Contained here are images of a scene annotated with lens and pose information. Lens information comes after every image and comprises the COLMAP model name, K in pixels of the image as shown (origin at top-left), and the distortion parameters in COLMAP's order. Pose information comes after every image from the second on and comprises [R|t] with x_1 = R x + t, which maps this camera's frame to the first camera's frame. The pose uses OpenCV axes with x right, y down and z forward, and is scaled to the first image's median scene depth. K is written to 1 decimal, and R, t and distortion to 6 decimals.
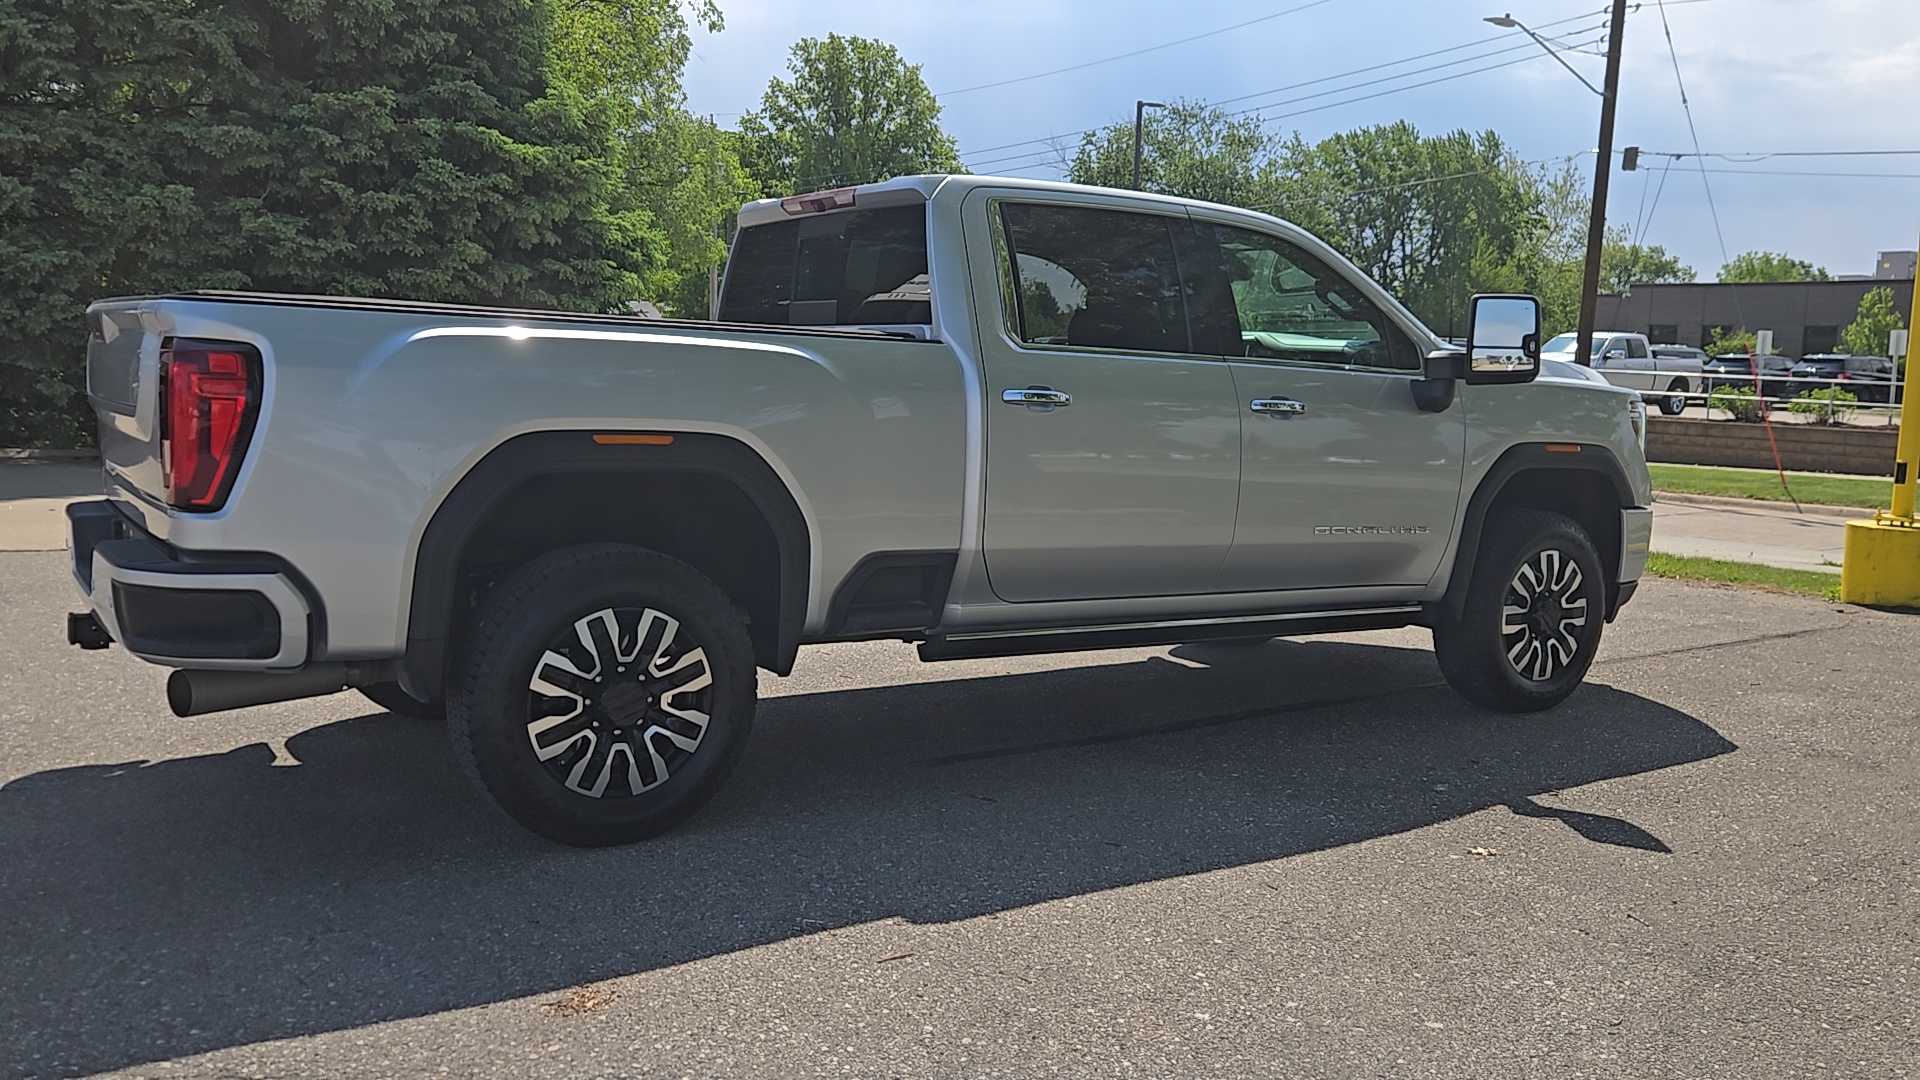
lens RADIAL K [[1600.3, 0, 957.1], [0, 1600.3, 543.7], [0, 0, 1]] dist [0.011851, -0.004980]
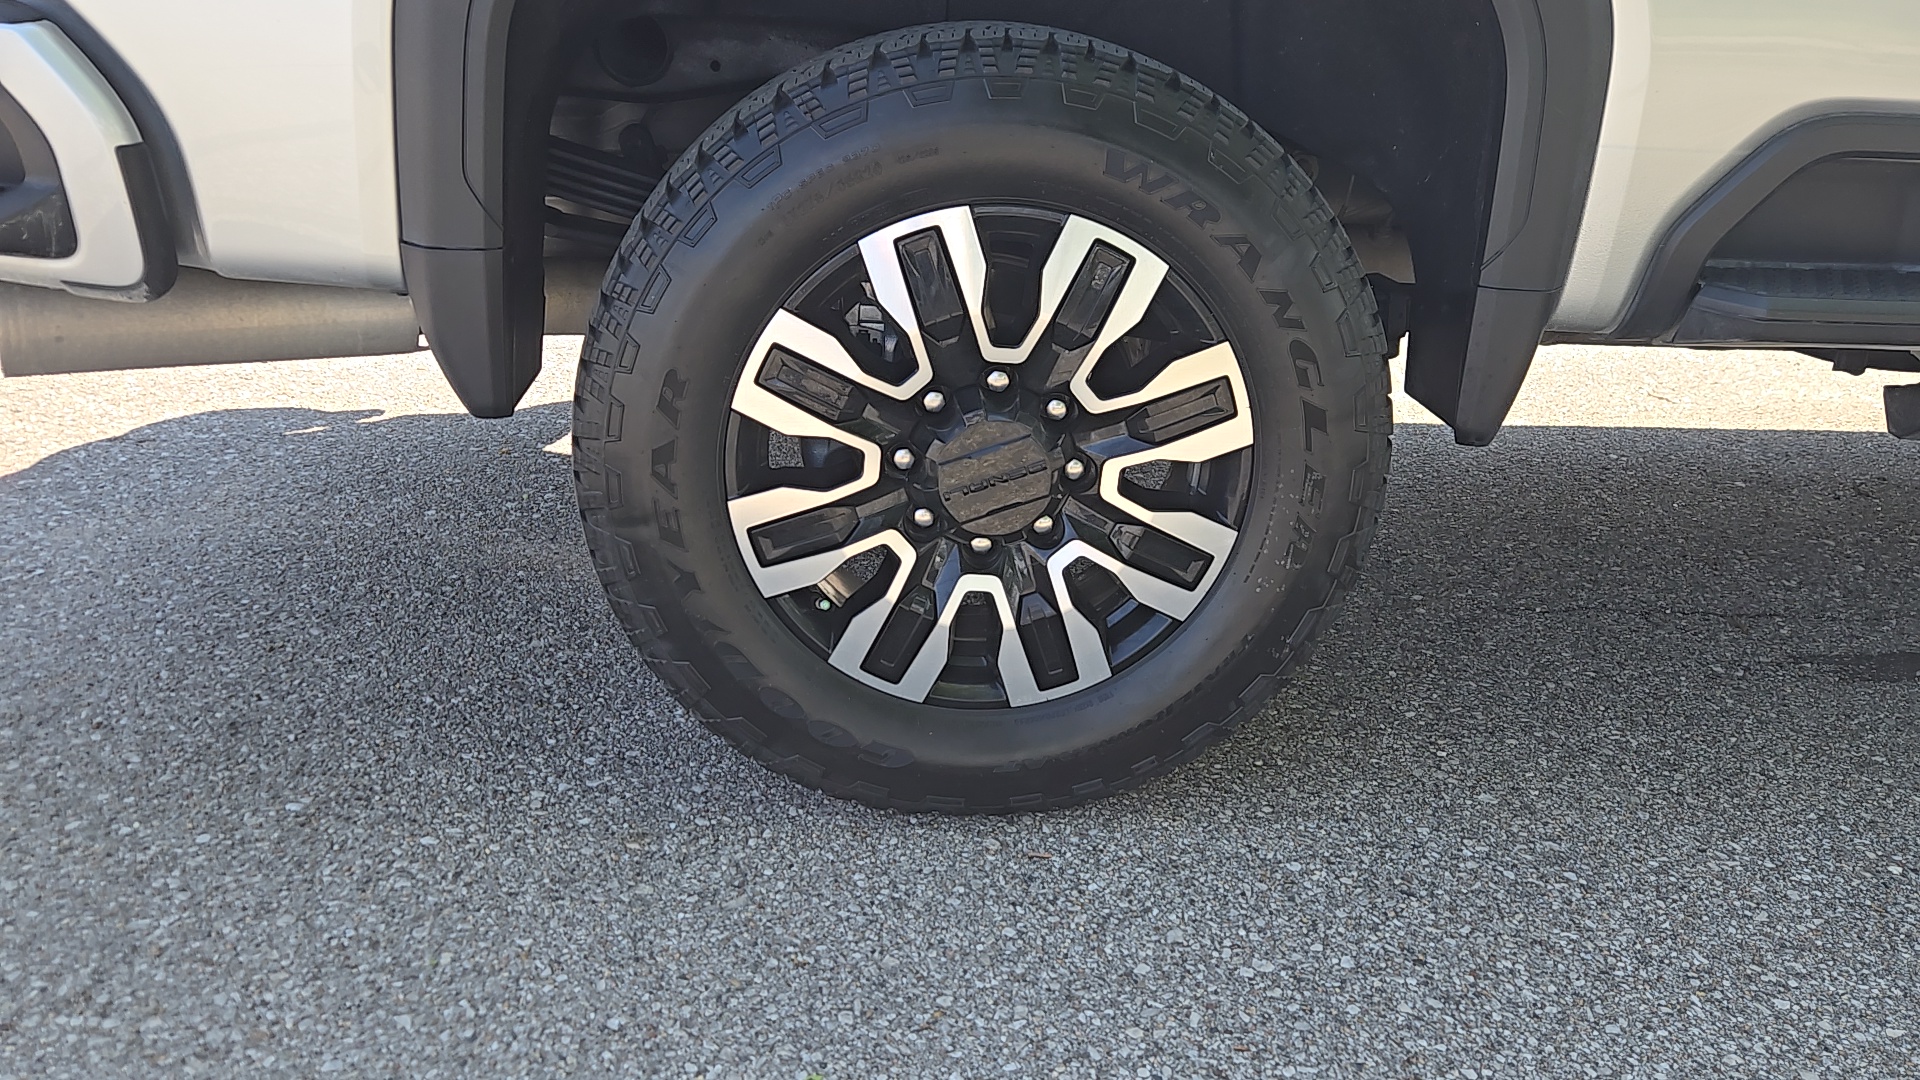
lens RADIAL K [[1600.3, 0, 961.9], [0, 1600.3, 546.6], [0, 0, 1]] dist [0.011851, -0.004980]
pose [[0.879877, 0.174024, -0.442191, -0.049253], [-0.065704, 0.966146, 0.249488, 0.024689], [0.470638, -0.190465, 0.861524, 0.672855]]
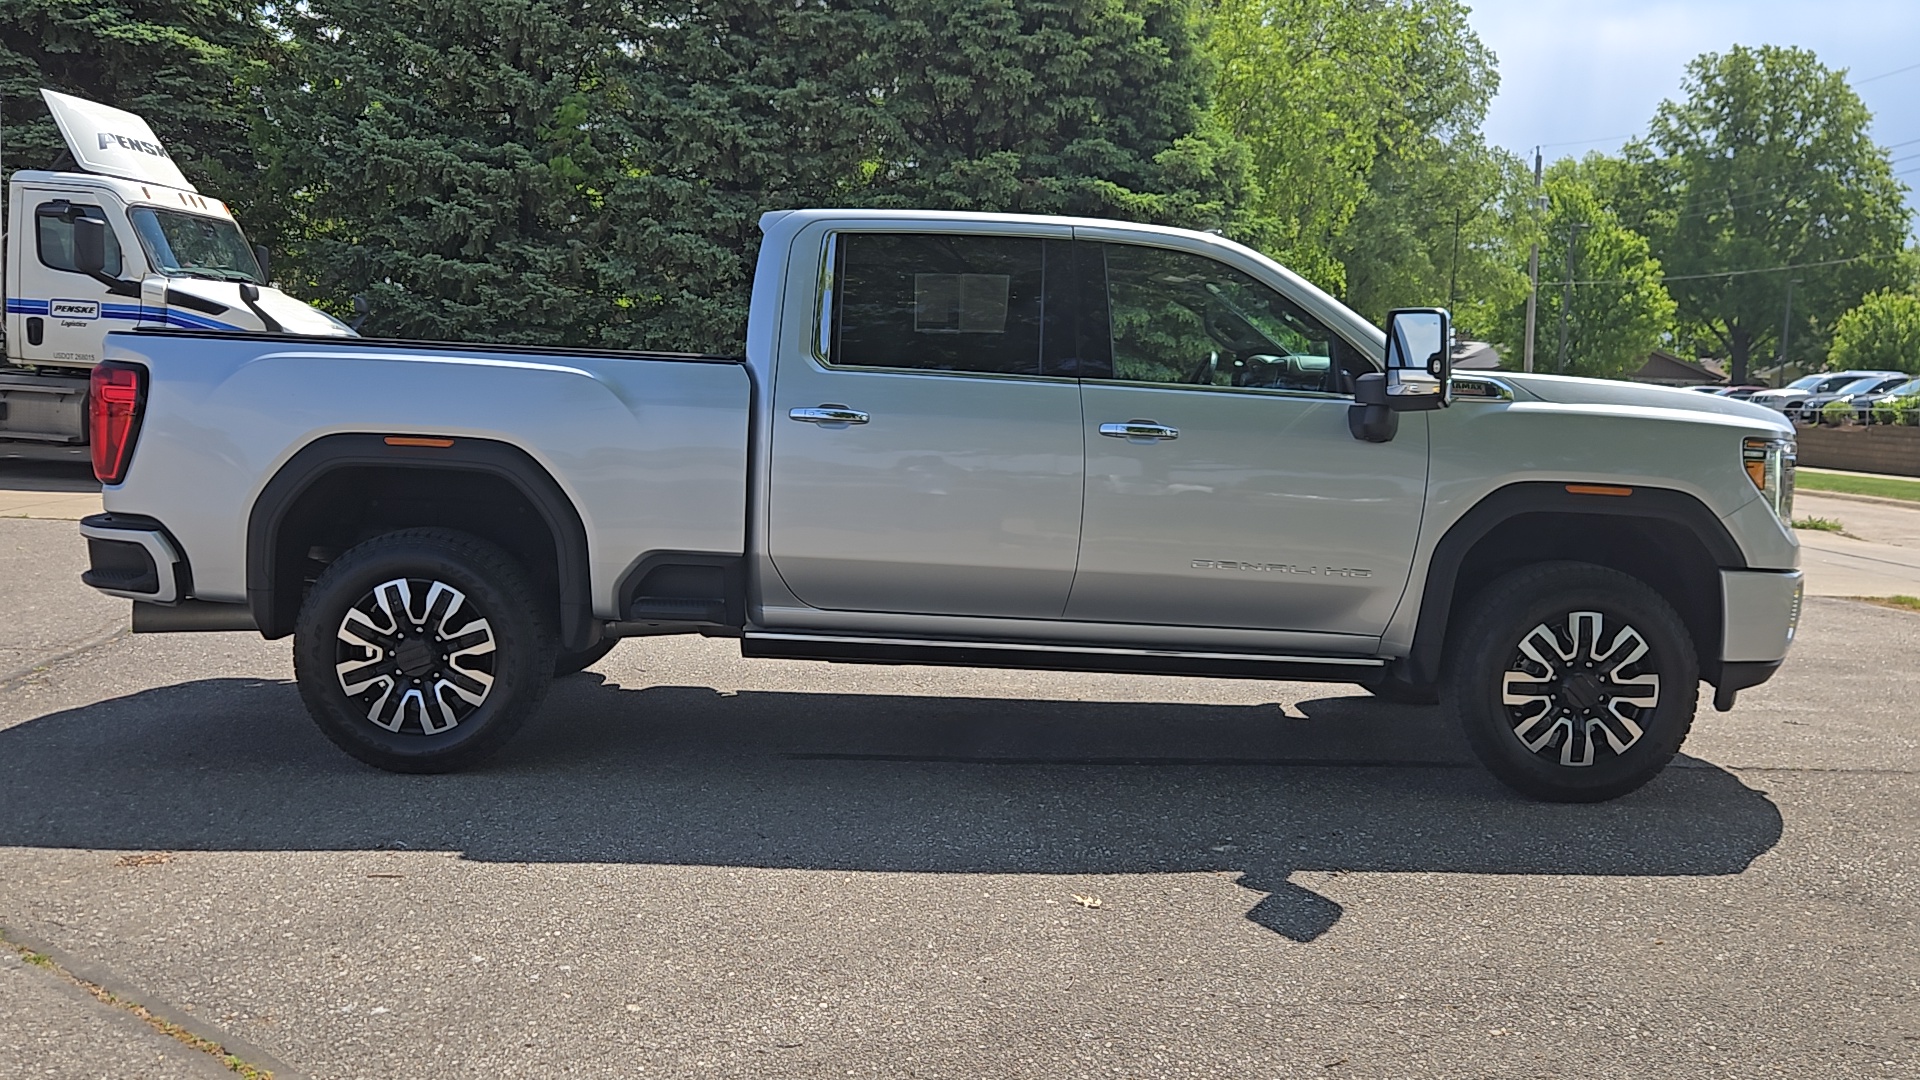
lens RADIAL K [[1600.3, 0, 953.1], [0, 1600.3, 546.8], [0, 0, 1]] dist [0.011851, -0.004980]
pose [[0.851620, 0.052073, -0.521566, 0.771282], [-0.065289, 0.997842, -0.006981, -0.003110], [0.520077, 0.039997, 0.853182, 0.163006]]
